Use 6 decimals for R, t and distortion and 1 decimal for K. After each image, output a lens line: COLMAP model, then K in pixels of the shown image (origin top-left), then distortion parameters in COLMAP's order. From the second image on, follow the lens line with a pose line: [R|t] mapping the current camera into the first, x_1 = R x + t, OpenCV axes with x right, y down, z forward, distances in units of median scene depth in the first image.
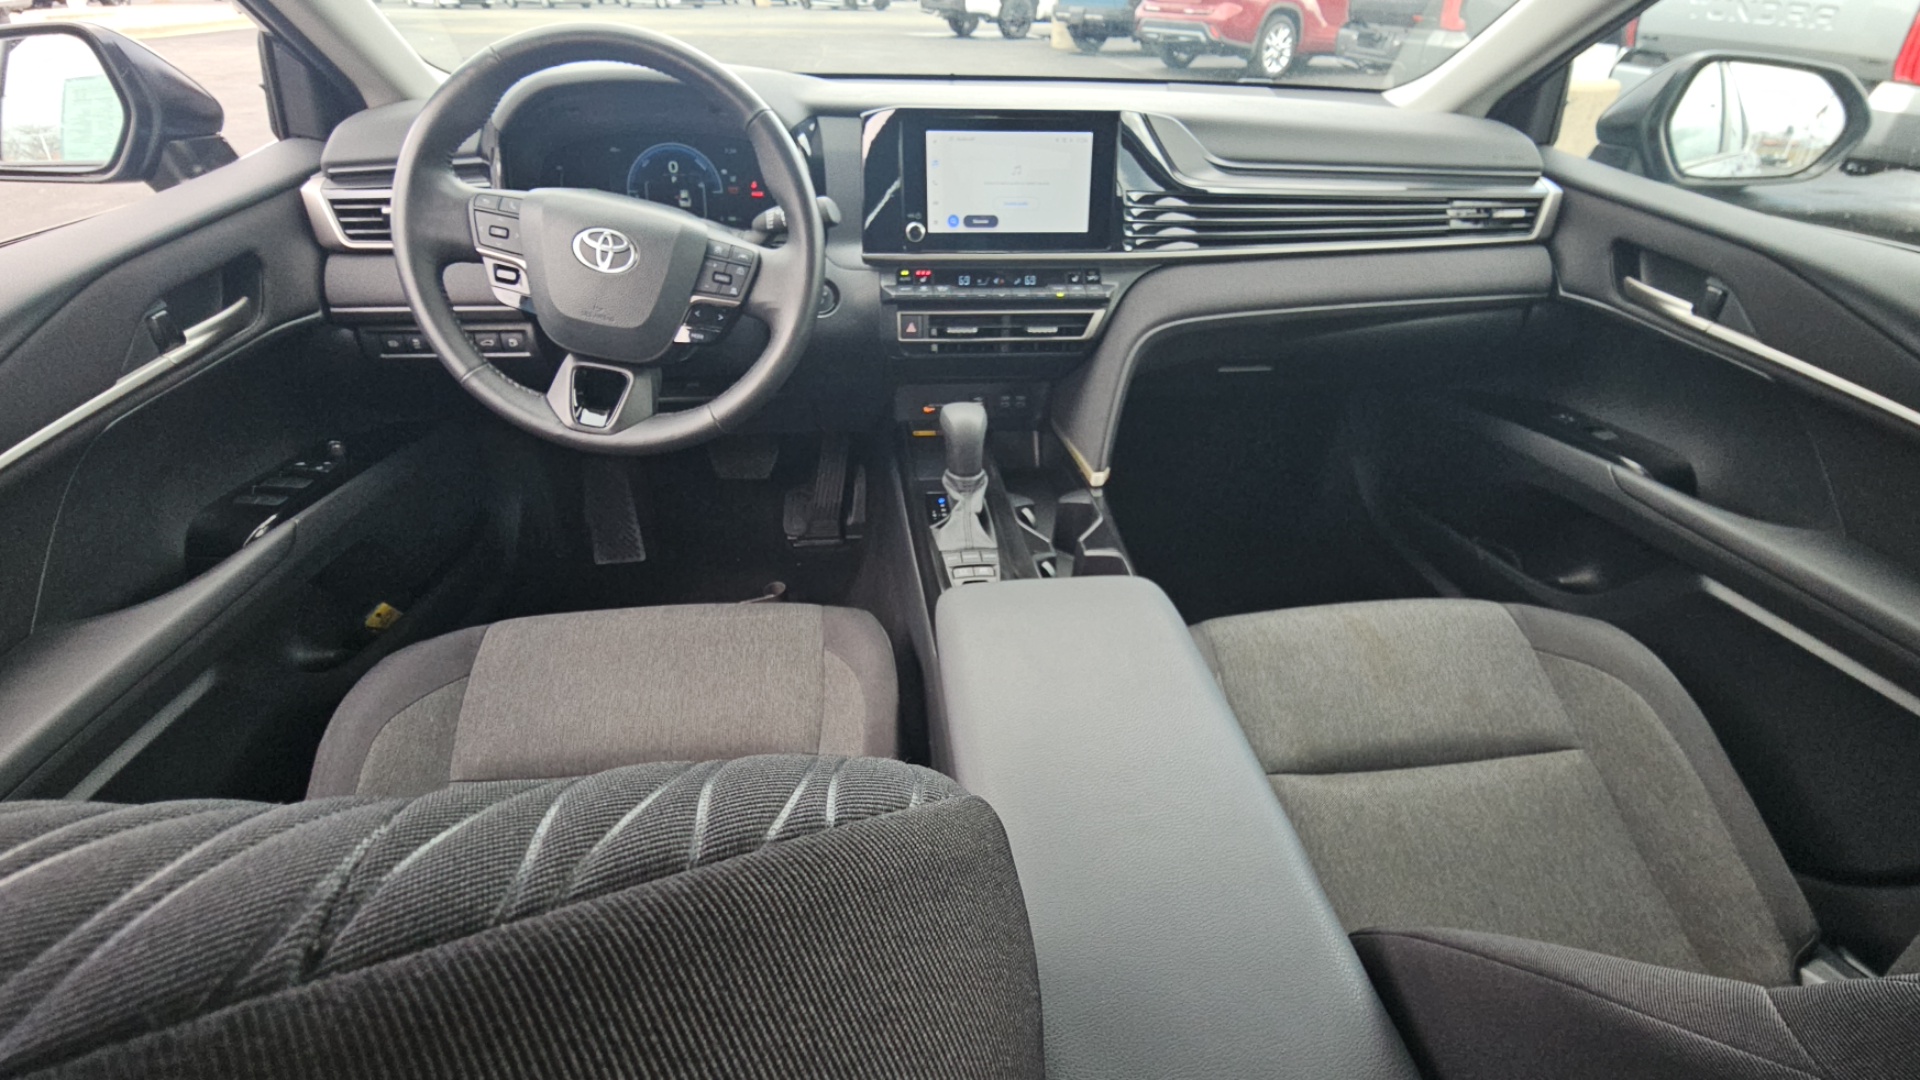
lens RADIAL K [[858.5, 0, 979.7], [0, 858.5, 543.1], [0, 0, 1]] dist [0.006095, -0.005869]
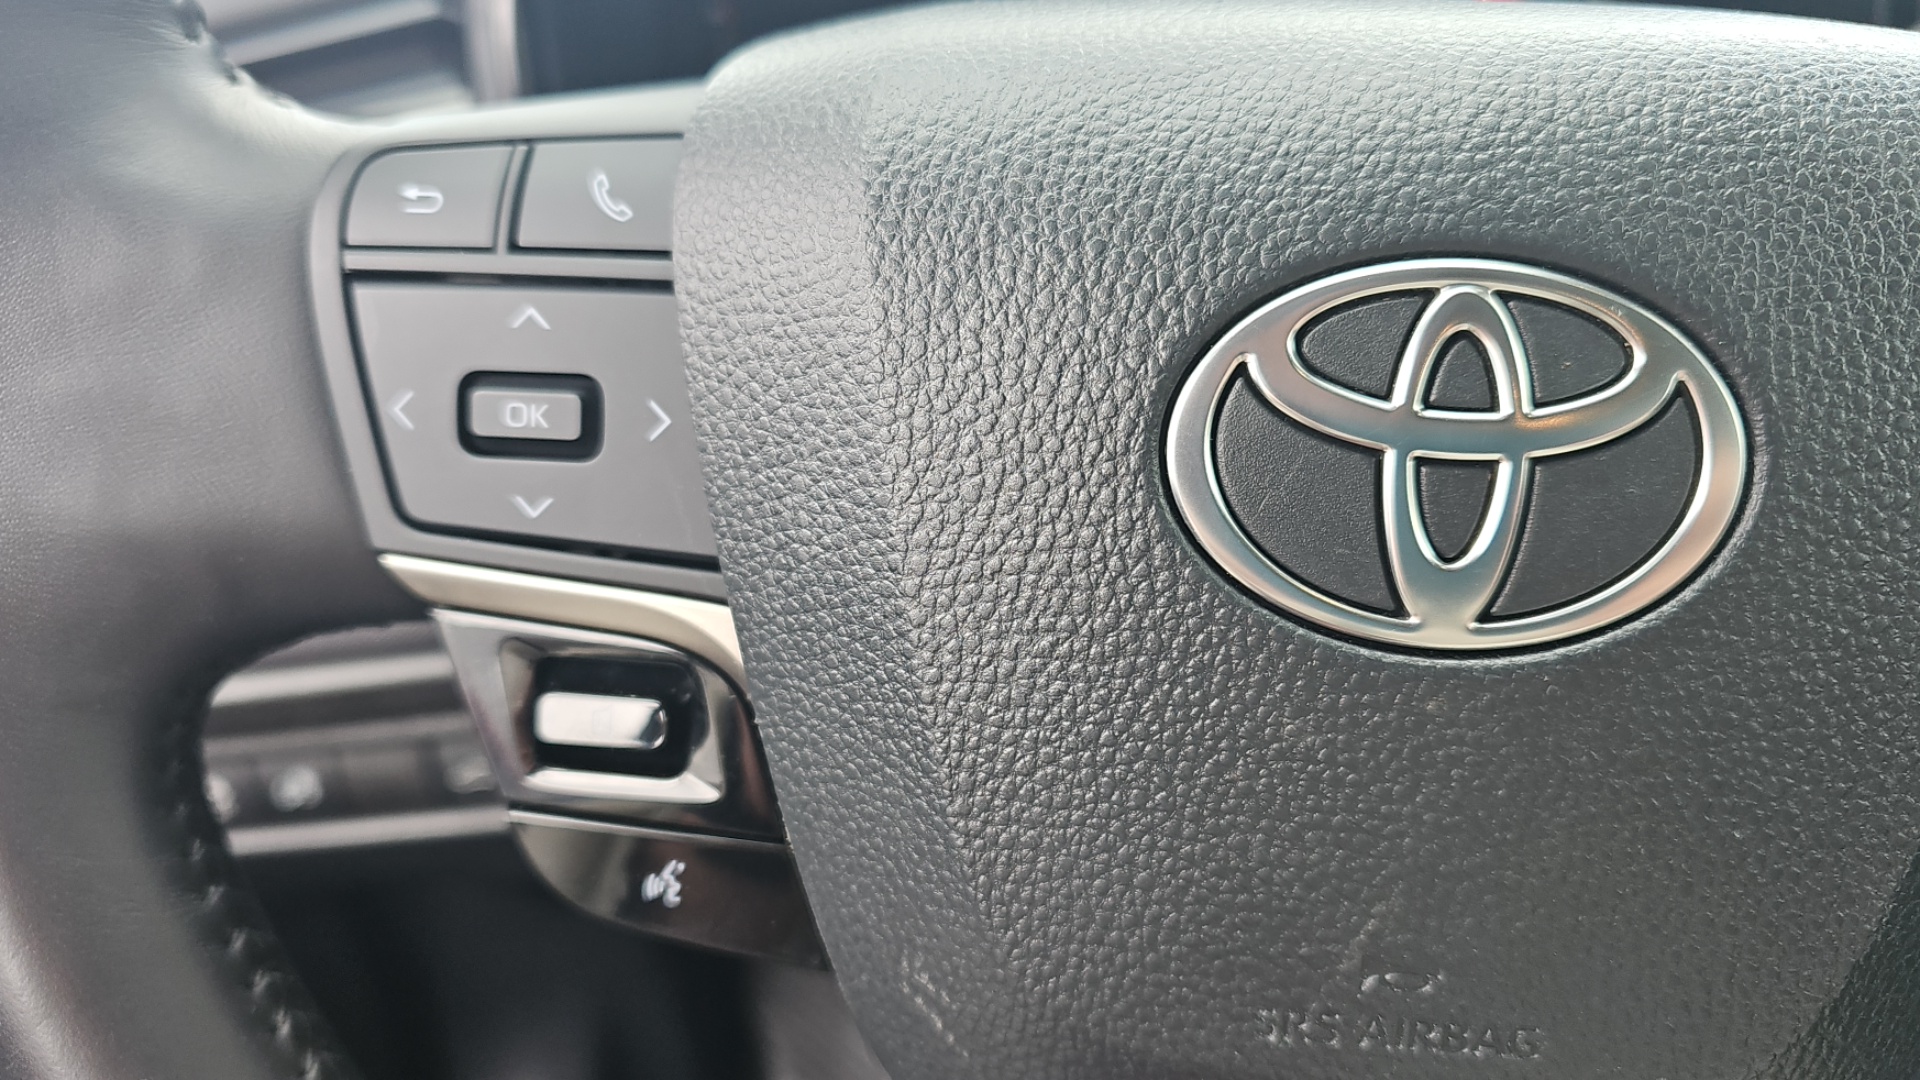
lens RADIAL K [[1419.7, 0, 960.3], [0, 1419.7, 537.8], [0, 0, 1]] dist [-0.000899, -0.000252]
pose [[0.971448, -0.119710, -0.204839, -0.364755], [0.101800, 0.990174, -0.095881, -0.253655], [0.214304, 0.072291, 0.974088, 0.648190]]
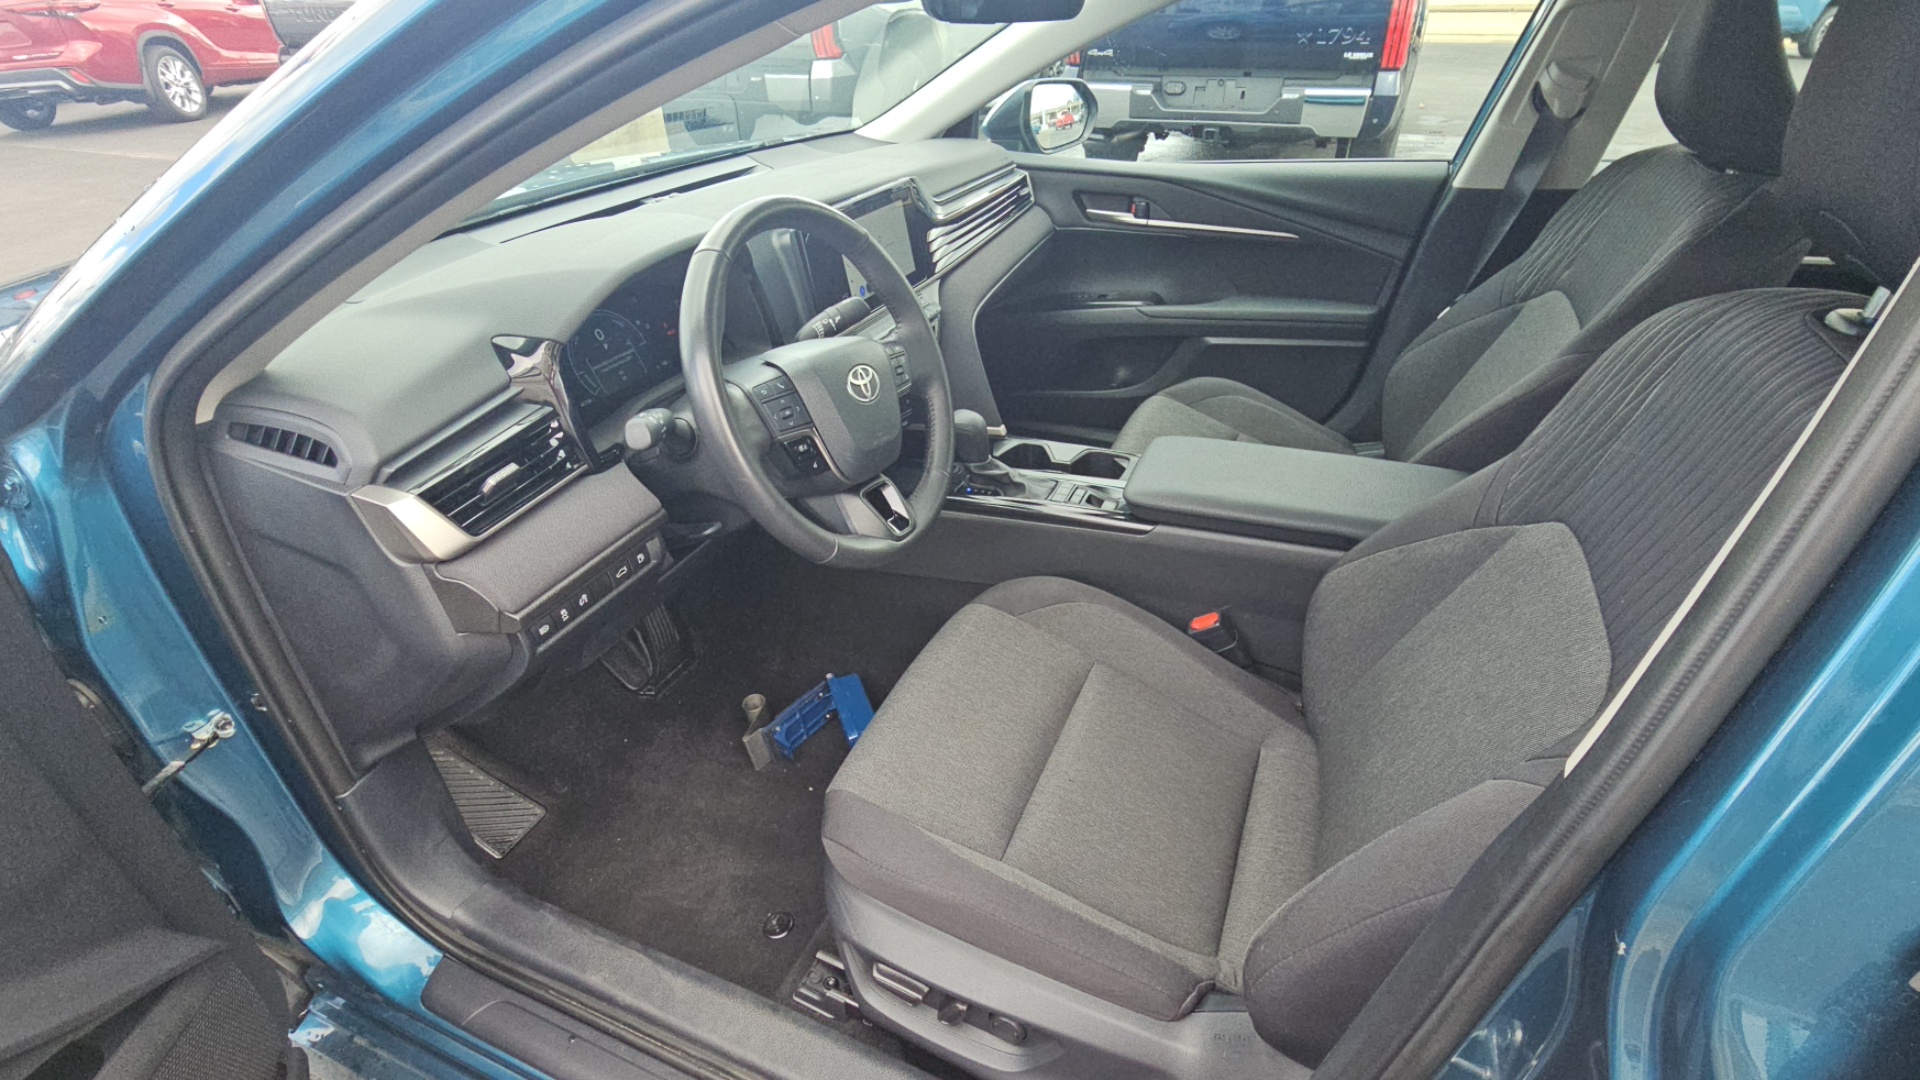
lens RADIAL K [[871.6, 0, 990.2], [0, 871.6, 538.7], [0, 0, 1]] dist [0.014711, -0.015400]
pose [[0.489117, -0.496031, 0.717439, -1.020938], [0.500250, 0.833347, 0.235121, -0.281021], [-0.714503, 0.243897, 0.655743, 0.140823]]
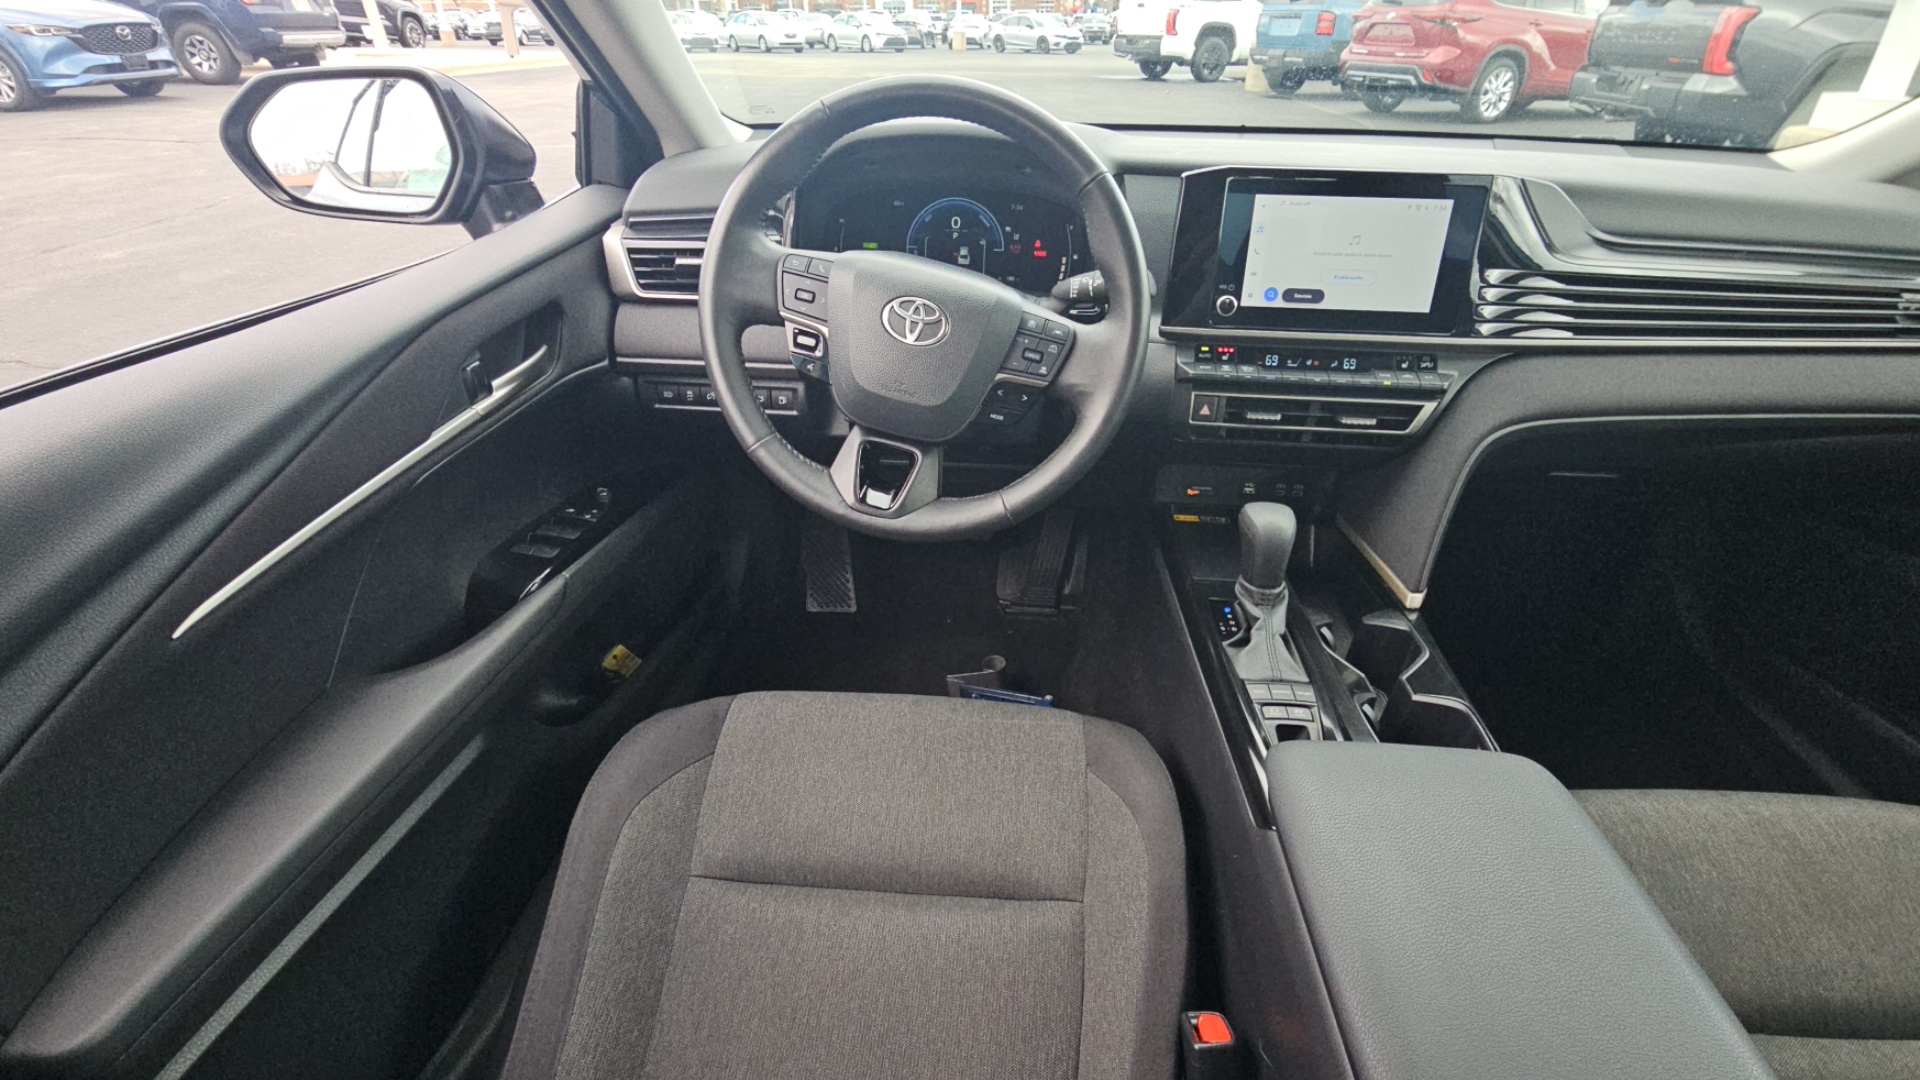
lens RADIAL K [[854.4, 0, 981.3], [0, 854.4, 542.8], [0, 0, 1]] dist [0.005941, -0.005433]
pose [[0.982906, 0.089323, -0.160991, -0.158999], [-0.094963, 0.995096, -0.027674, -0.070514], [0.157730, 0.042489, 0.986568, 0.102454]]
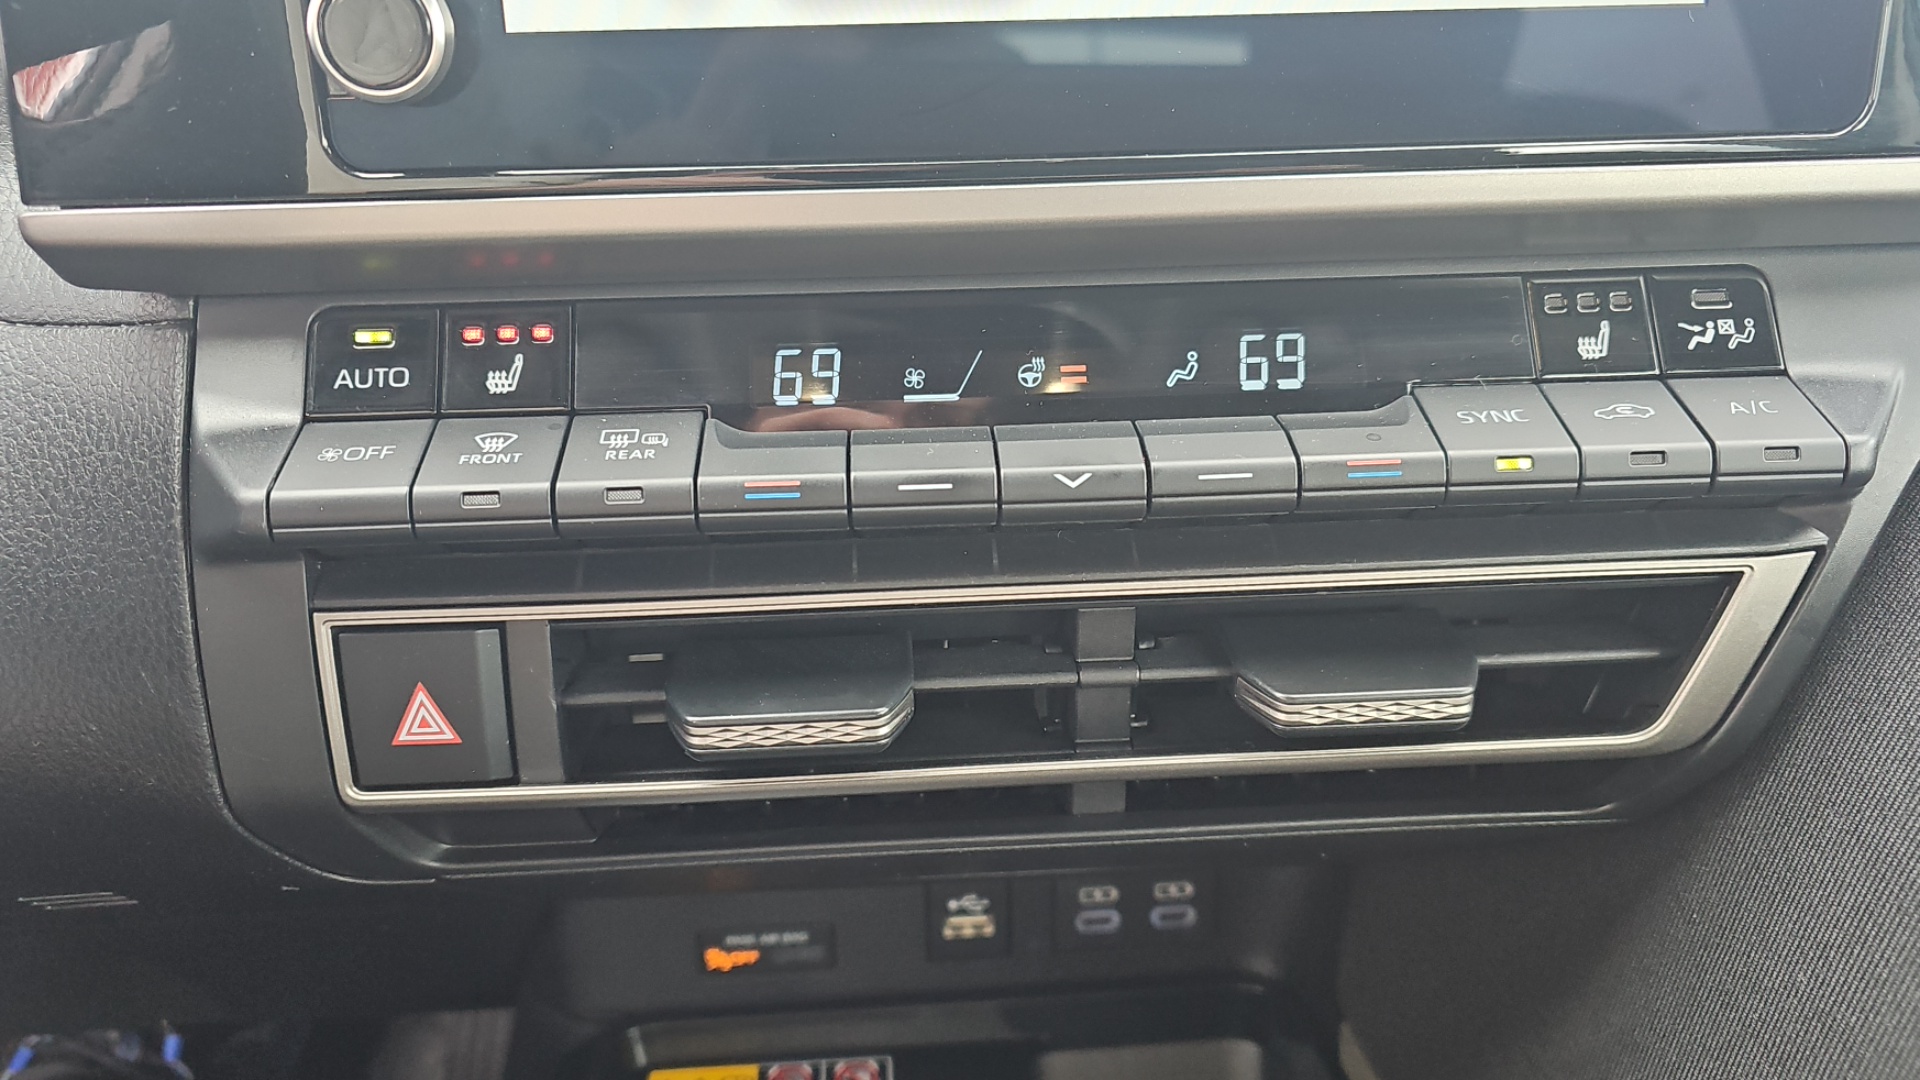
lens RADIAL K [[1419.7, 0, 960.3], [0, 1419.7, 537.8], [0, 0, 1]] dist [-0.000899, -0.000252]
pose [[0.998287, -0.016935, -0.056006, 0.021040], [0.008632, 0.989351, -0.145293, -0.255667], [0.057870, 0.144561, 0.987802, 0.807268]]
